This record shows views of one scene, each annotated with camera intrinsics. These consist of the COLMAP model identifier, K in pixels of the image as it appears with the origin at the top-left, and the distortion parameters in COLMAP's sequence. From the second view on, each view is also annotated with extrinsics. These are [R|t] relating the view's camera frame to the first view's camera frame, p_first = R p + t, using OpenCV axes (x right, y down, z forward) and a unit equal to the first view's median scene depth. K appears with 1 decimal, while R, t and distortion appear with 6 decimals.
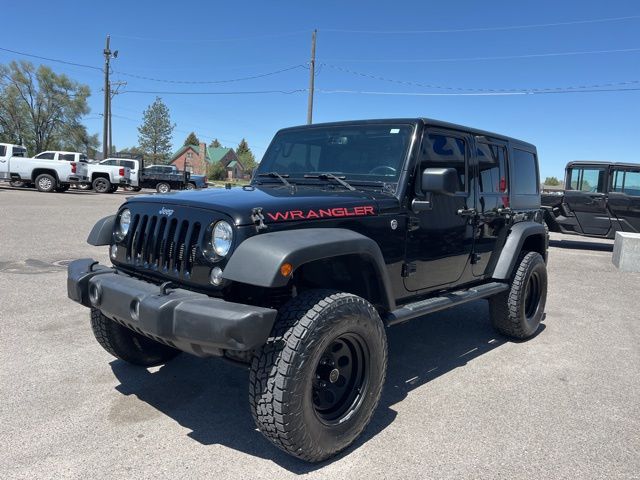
lens RADIAL K [[481.7, 0, 313.8], [0, 481.7, 241.6], [0, 0, 1]] dist [0.074744, -0.098871]
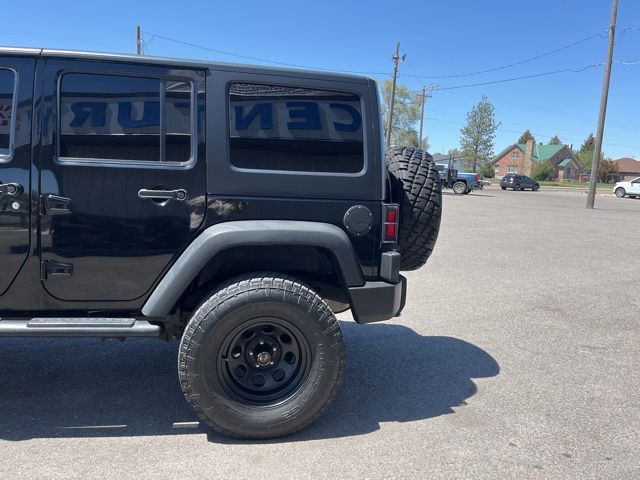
lens RADIAL K [[481.7, 0, 318.3], [0, 481.7, 233.3], [0, 0, 1]] dist [0.074744, -0.098871]
pose [[0.786225, 0.074187, -0.613471, 0.113803], [-0.086464, 0.996208, 0.009658, -0.005232], [0.611861, 0.045449, 0.789658, 0.087364]]
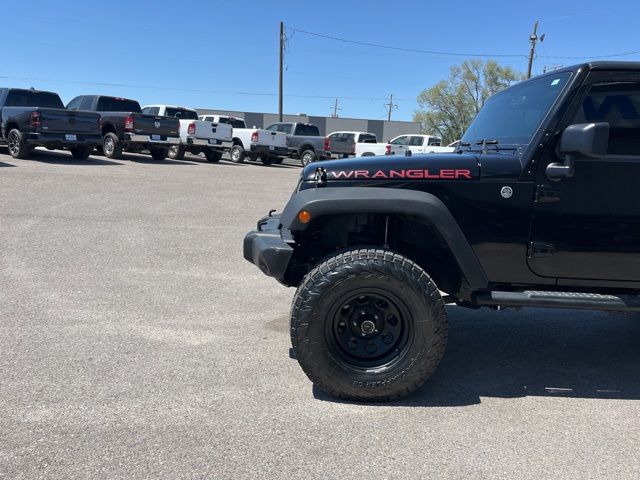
lens RADIAL K [[481.7, 0, 318.3], [0, 481.7, 235.6], [0, 0, 1]] dist [0.074744, -0.098871]
pose [[0.674052, 0.103870, -0.731345, 0.054219], [-0.095481, 0.994010, 0.053174, 0.002580], [0.732487, 0.033988, 0.679932, 0.015365]]
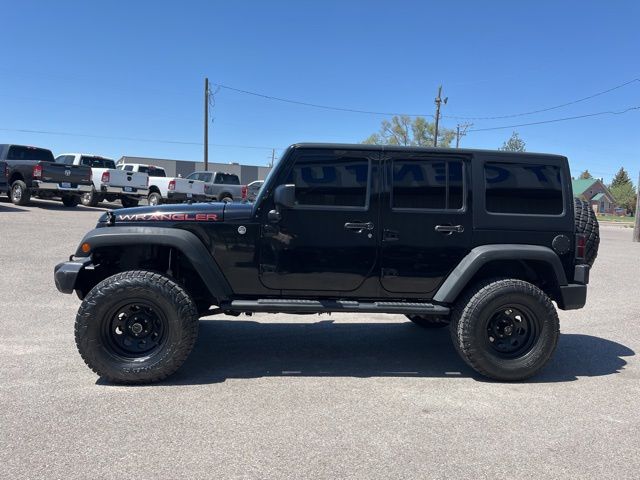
lens RADIAL K [[481.7, 0, 322.6], [0, 481.7, 234.0], [0, 0, 1]] dist [0.074744, -0.098871]
pose [[0.759857, 0.027913, -0.649491, 0.105325], [-0.085065, 0.994757, -0.056768, 0.002579], [0.644501, 0.098385, 0.758247, 0.017816]]
